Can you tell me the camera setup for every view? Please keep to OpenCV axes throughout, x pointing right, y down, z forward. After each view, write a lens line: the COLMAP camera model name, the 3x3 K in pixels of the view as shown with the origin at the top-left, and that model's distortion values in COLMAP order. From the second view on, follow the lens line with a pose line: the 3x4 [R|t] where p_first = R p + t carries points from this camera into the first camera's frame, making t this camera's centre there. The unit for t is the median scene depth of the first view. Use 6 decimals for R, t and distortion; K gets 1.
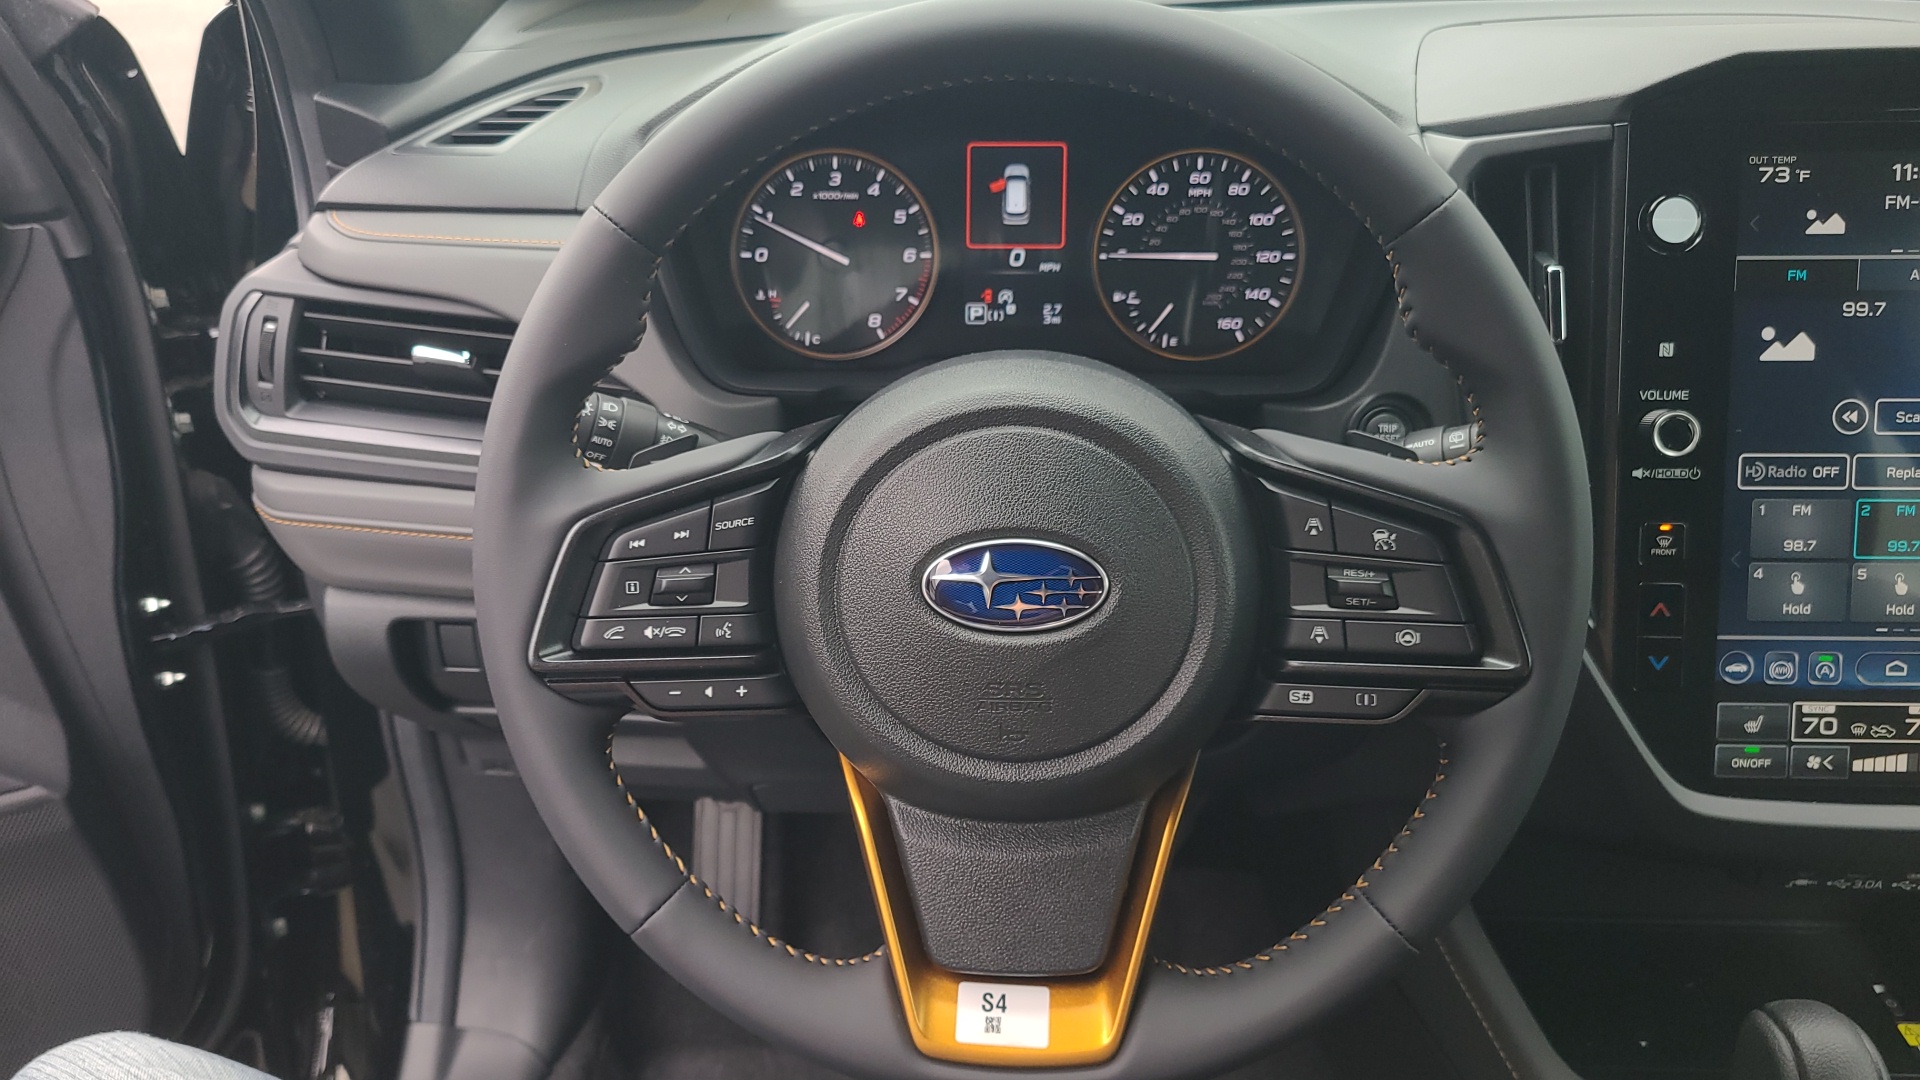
lens RADIAL K [[1451.9, 0, 940.7], [0, 1451.9, 527.4], [0, 0, 1]] dist [0.047586, -0.030587]
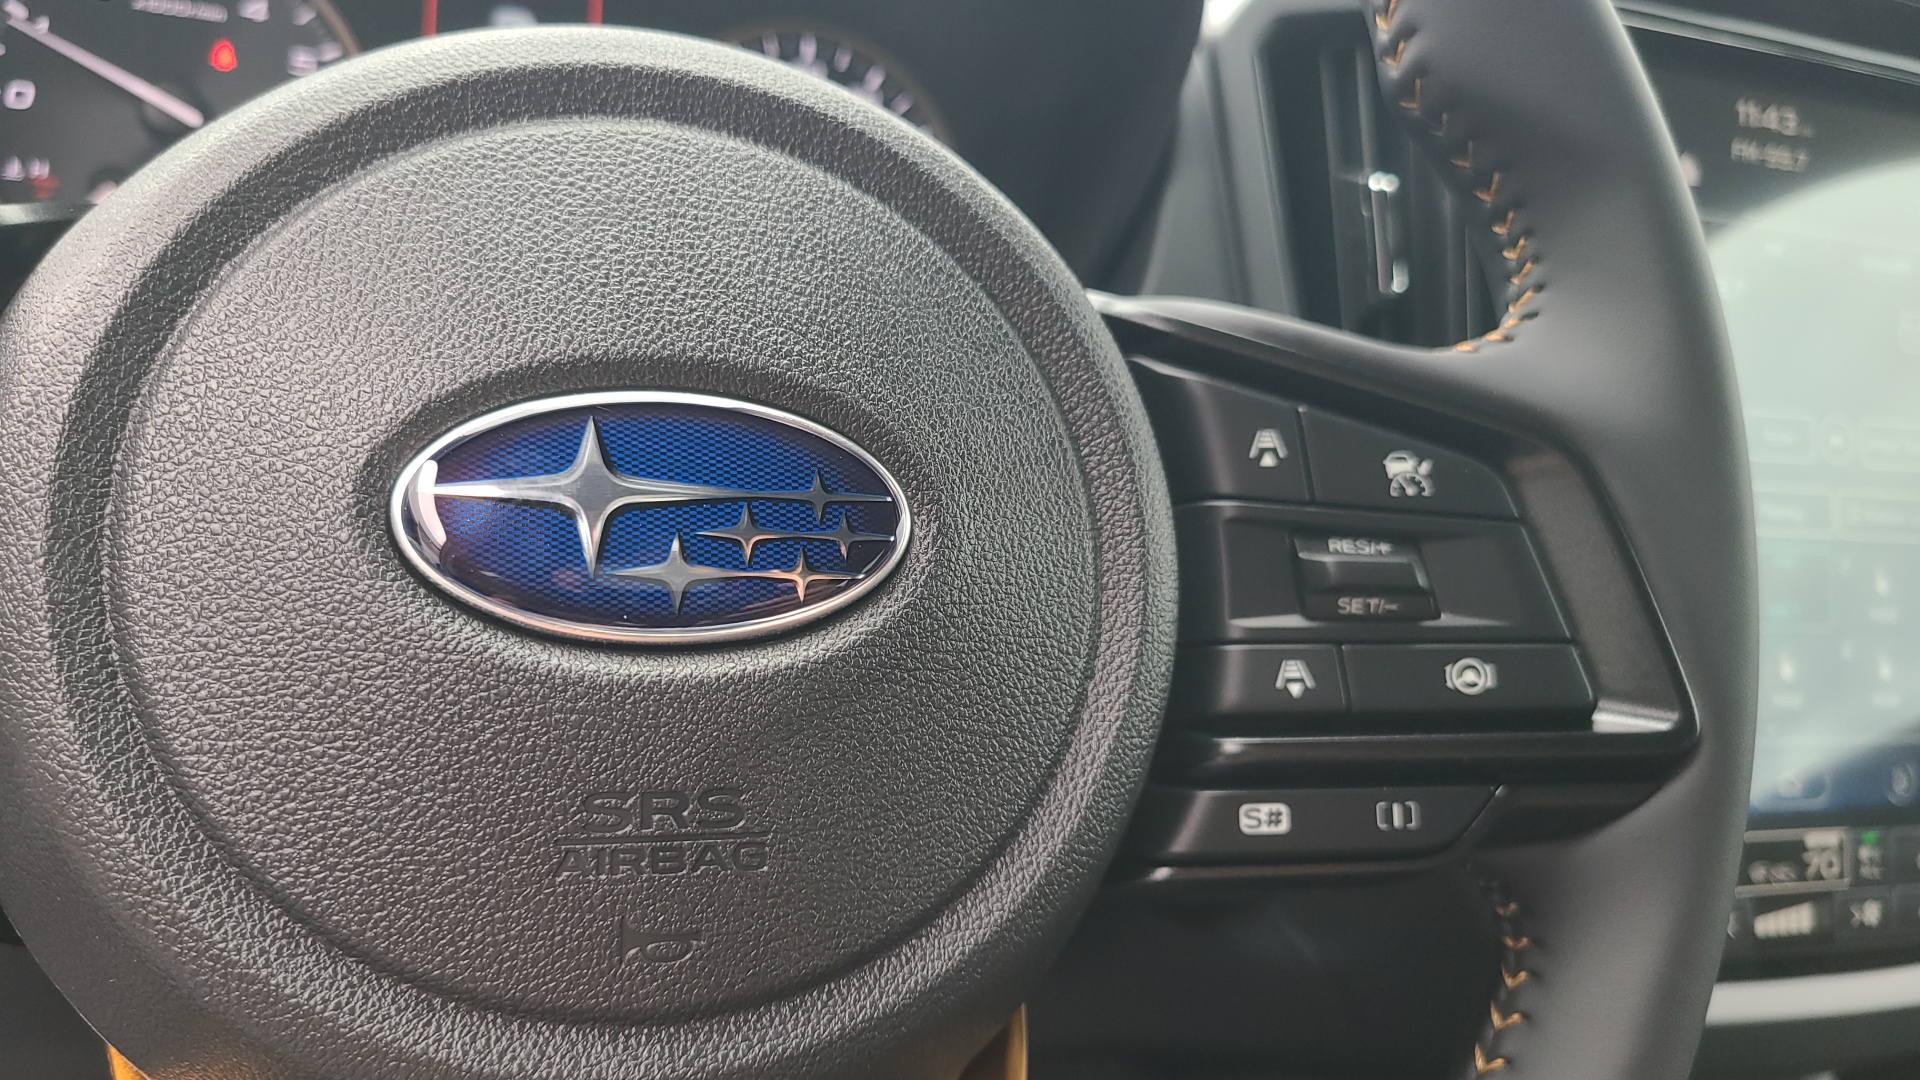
lens RADIAL K [[1504.8, 0, 932.4], [0, 1504.8, 526.4], [0, 0, 1]] dist [-0.020519, 0.014908]
pose [[0.927942, 0.030179, 0.371502, -0.024344], [0.033021, 0.986141, -0.162591, 0.099555], [-0.371260, 0.163142, 0.914085, 0.599516]]
